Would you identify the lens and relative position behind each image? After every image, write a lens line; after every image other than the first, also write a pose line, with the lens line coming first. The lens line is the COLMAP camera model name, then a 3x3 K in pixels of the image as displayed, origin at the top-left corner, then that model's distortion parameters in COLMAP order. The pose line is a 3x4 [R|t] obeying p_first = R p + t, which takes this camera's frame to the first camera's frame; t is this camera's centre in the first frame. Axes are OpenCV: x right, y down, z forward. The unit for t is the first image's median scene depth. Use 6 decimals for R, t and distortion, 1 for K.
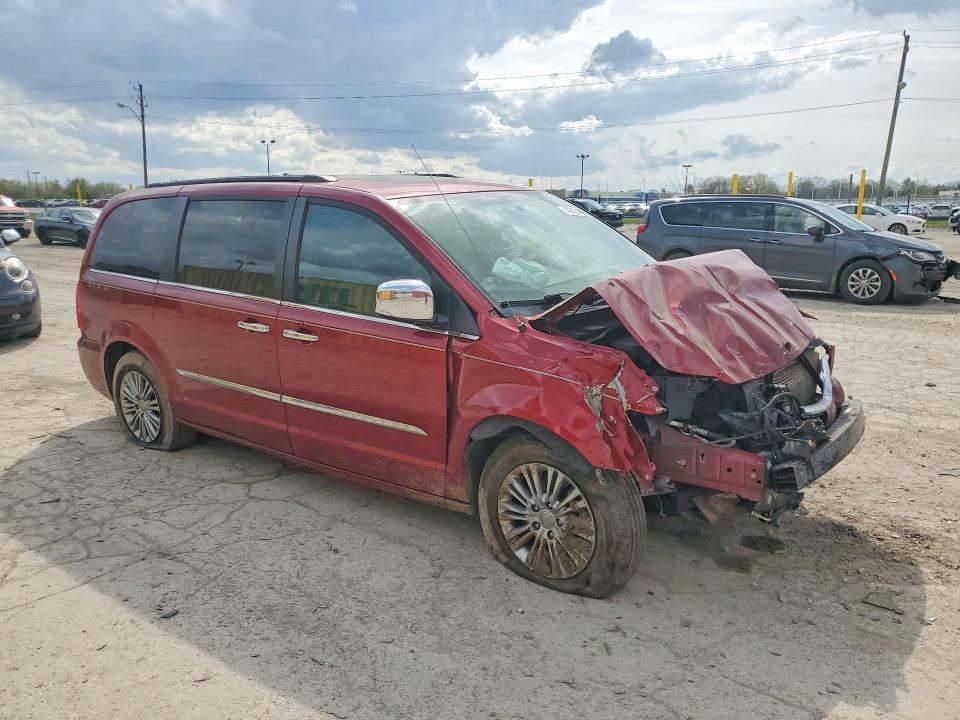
lens RADIAL K [[768.8, 0, 477.6], [0, 768.8, 361.2], [0, 0, 1]] dist [0.009127, 0.016864]
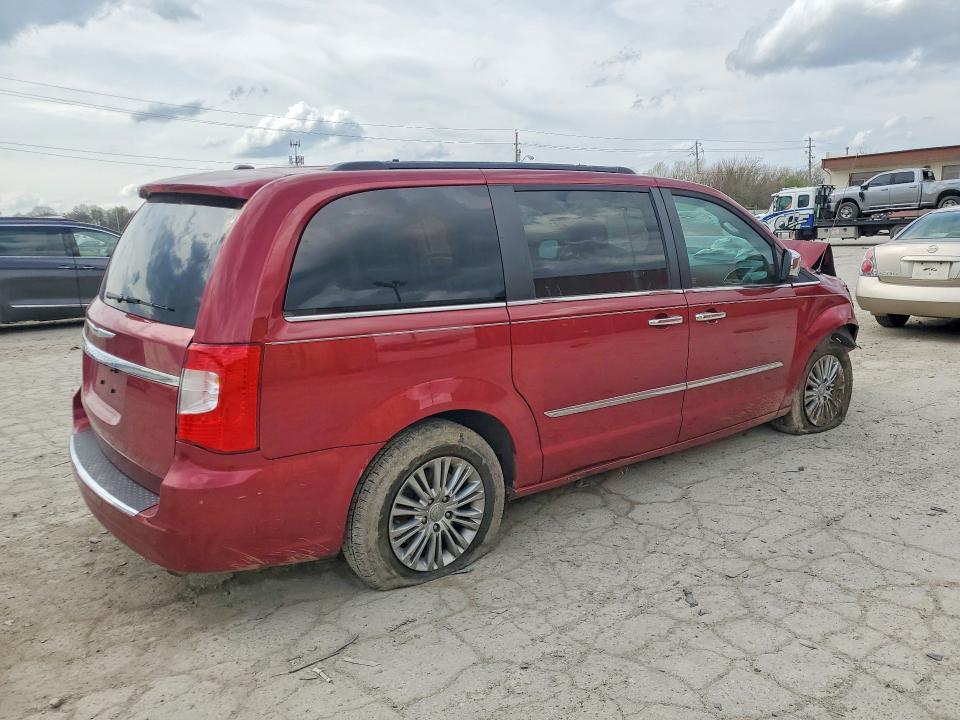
lens RADIAL K [[791.0, 0, 482.0], [0, 791.0, 357.8], [0, 0, 1]] dist [0.011720, 0.004779]
pose [[0.209494, -0.168436, 0.963193, -1.335395], [0.208349, 0.970120, 0.124332, -0.176078], [-0.955355, 0.174633, 0.238328, 1.026329]]
